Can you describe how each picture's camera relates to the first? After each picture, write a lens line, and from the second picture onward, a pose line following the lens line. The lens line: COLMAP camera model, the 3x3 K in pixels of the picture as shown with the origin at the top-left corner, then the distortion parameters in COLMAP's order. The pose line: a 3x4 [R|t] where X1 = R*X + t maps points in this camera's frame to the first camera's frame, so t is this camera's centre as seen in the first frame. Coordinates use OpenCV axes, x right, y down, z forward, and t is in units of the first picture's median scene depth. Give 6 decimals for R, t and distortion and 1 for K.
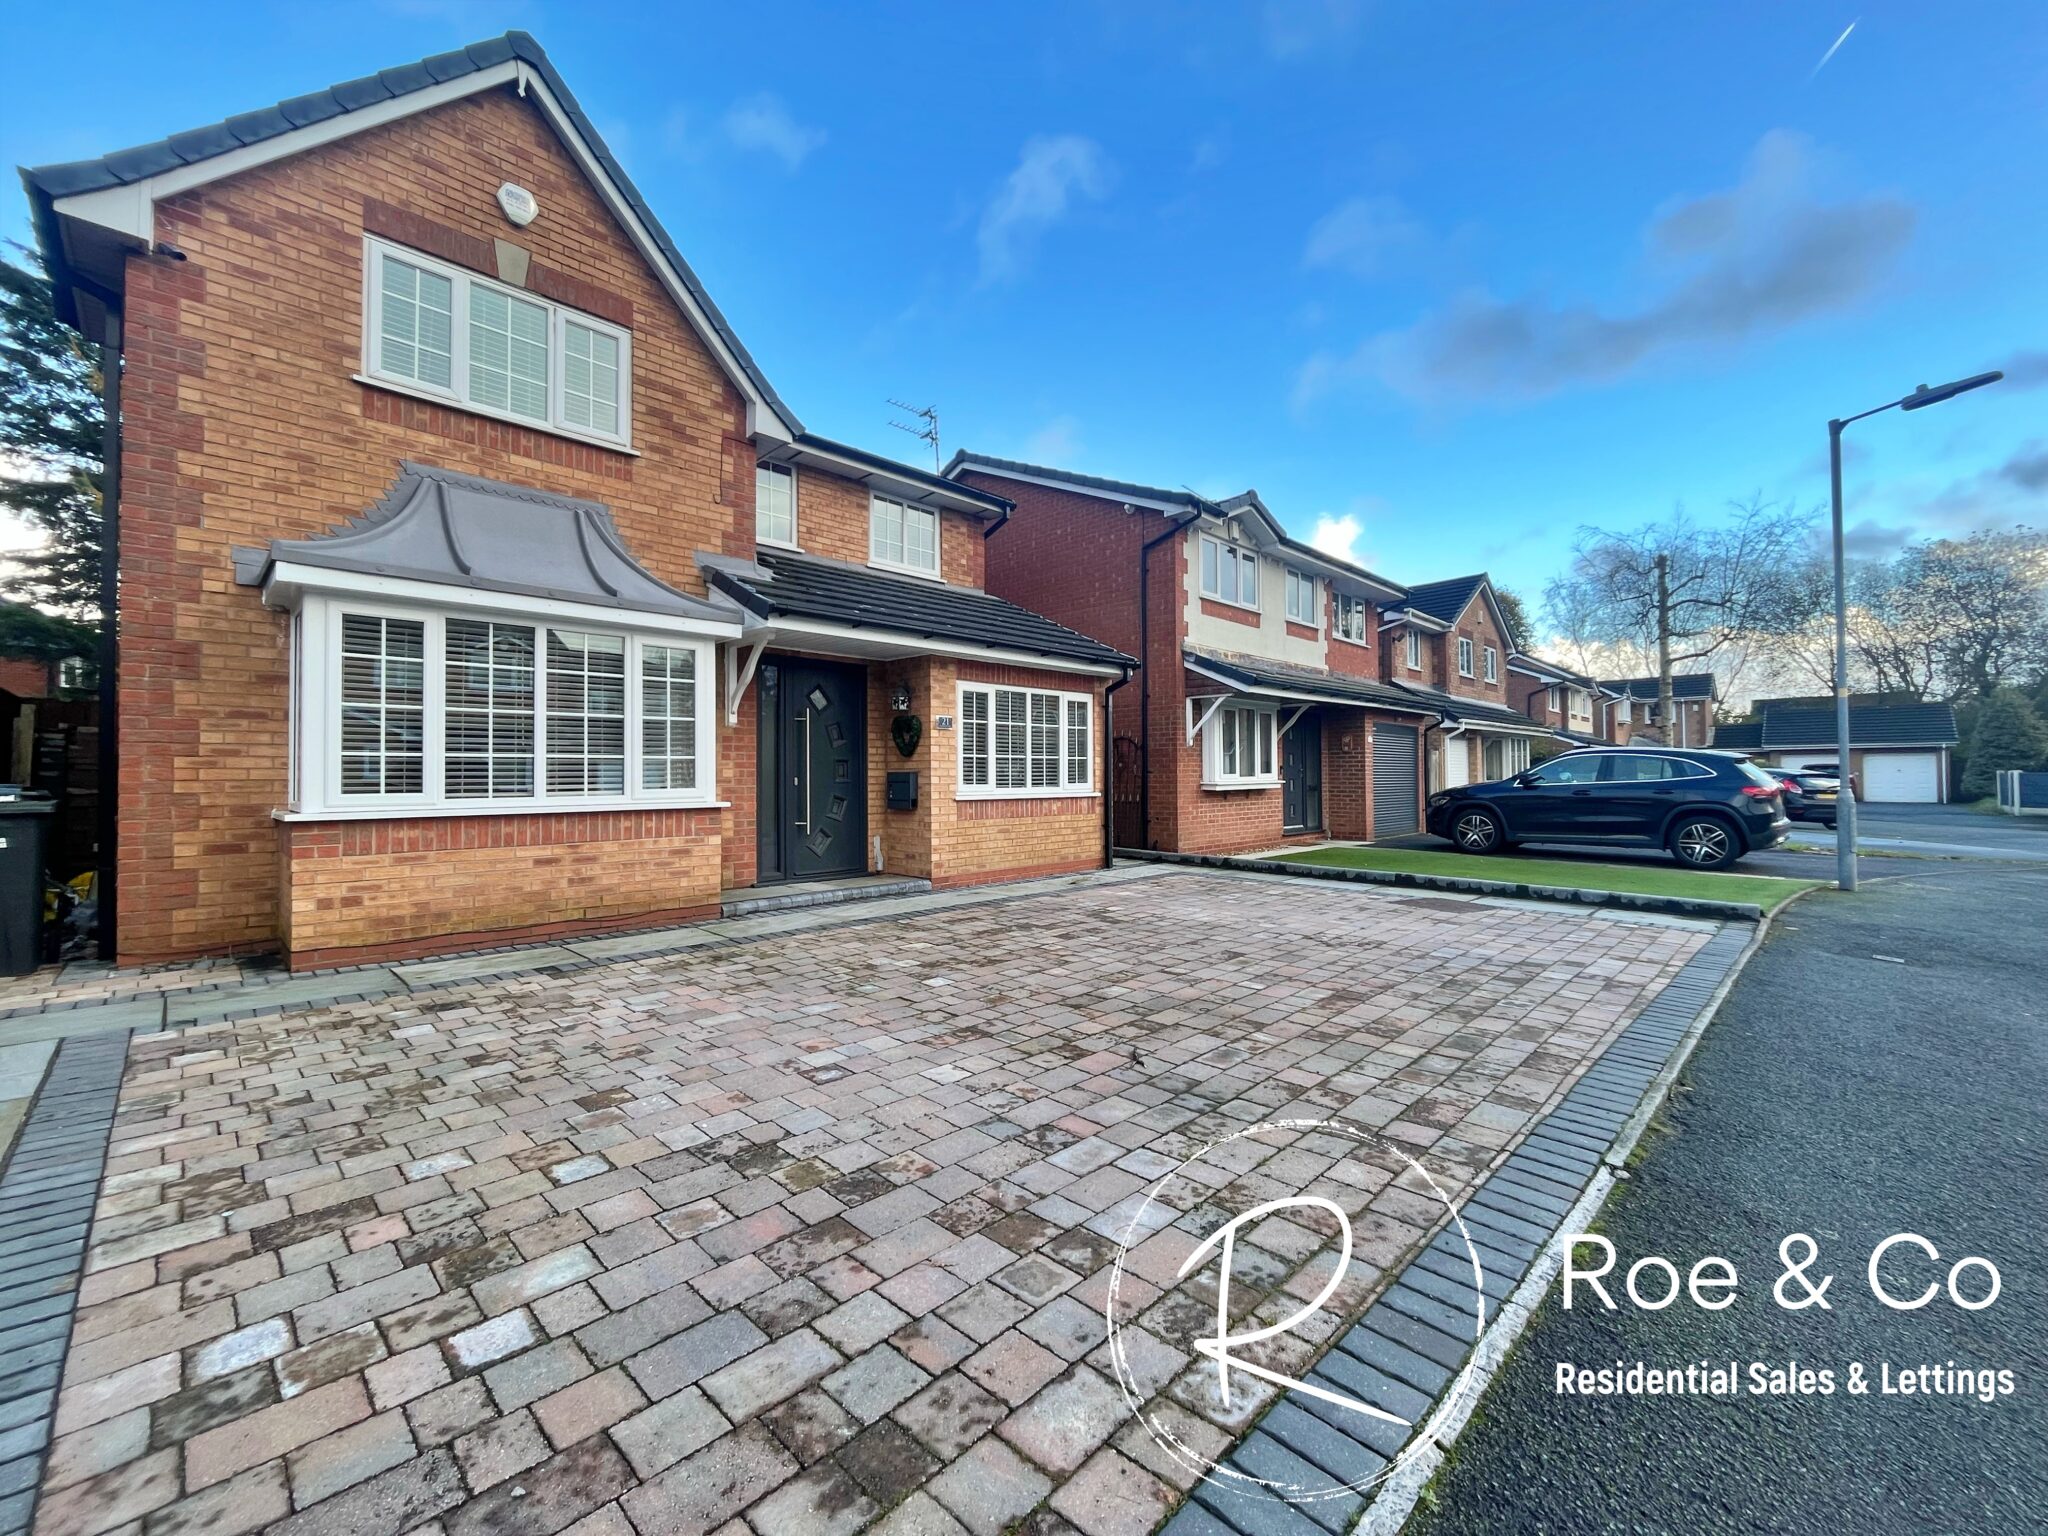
lens RADIAL K [[826.9, 0, 1020.7], [0, 826.9, 760.0], [0, 0, 1]] dist [-0.002477, 0.000468]
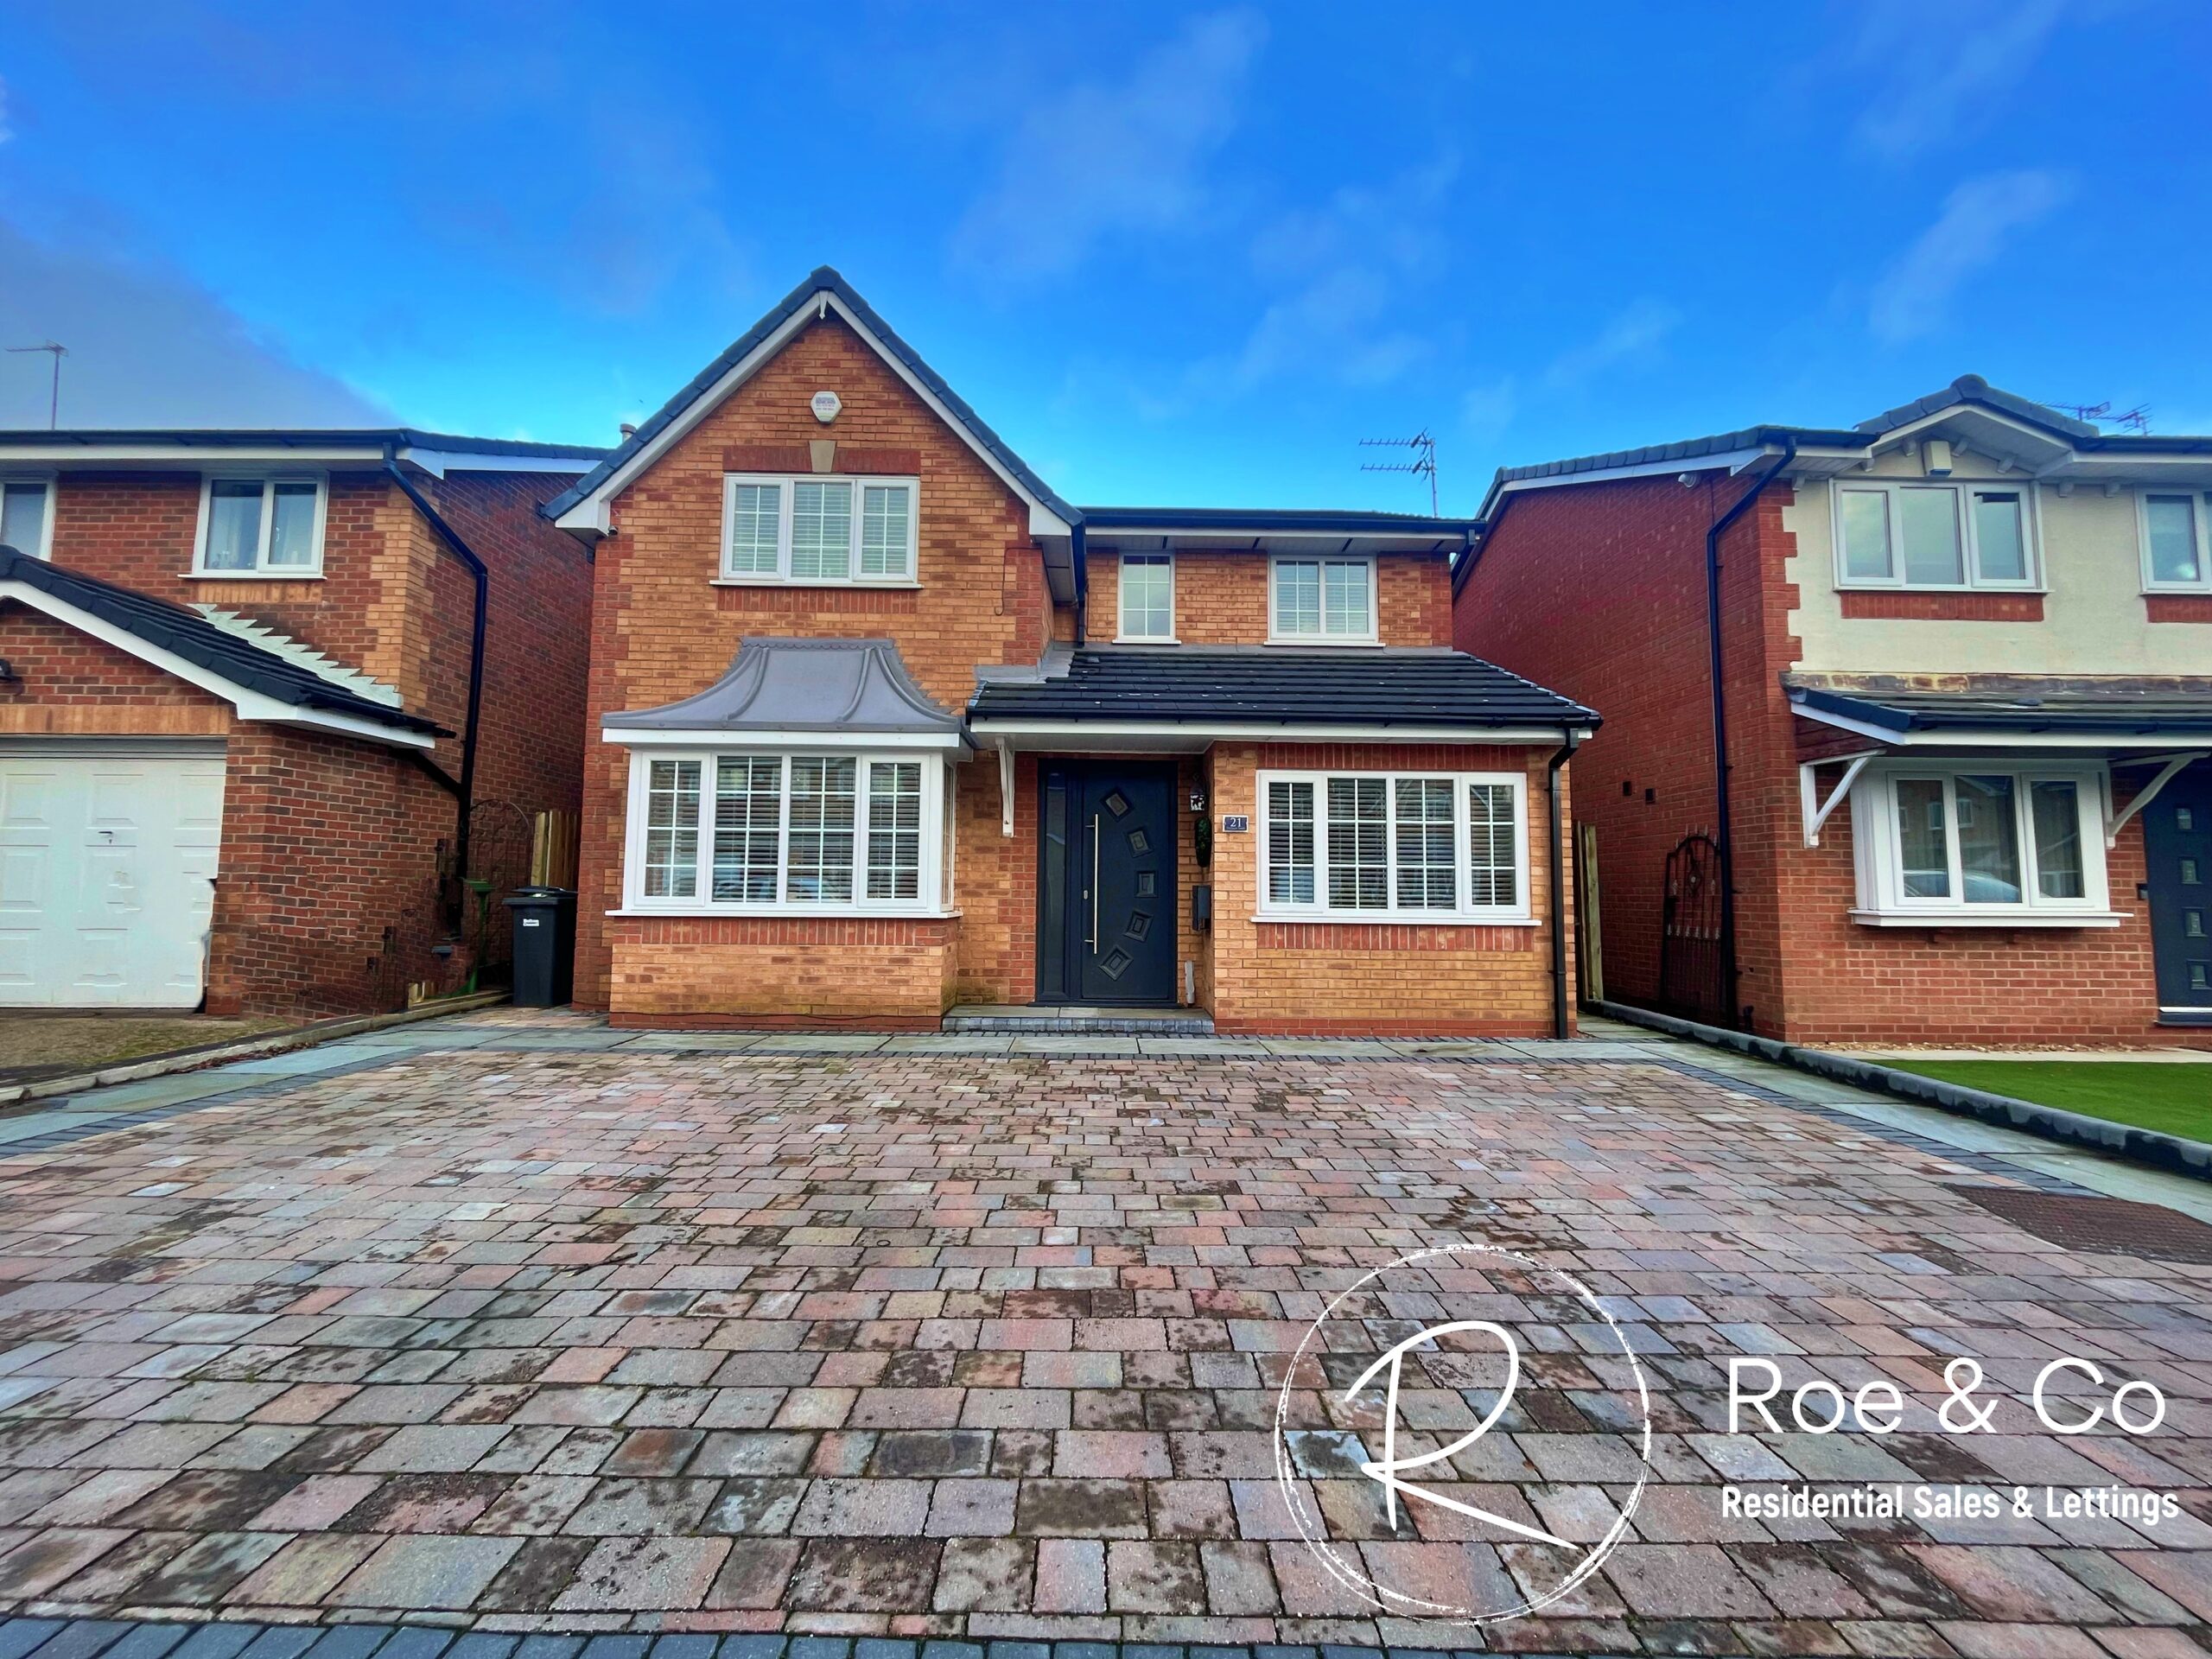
lens RADIAL K [[893.1, 0, 1102.4], [0, 893.1, 820.9], [0, 0, 1]] dist [-0.002477, 0.000468]
pose [[0.708631, -0.042825, -0.704279, 0.523211], [-0.000273, 0.998140, -0.060969, 0.005522], [0.705579, 0.043397, 0.707301, 0.366800]]
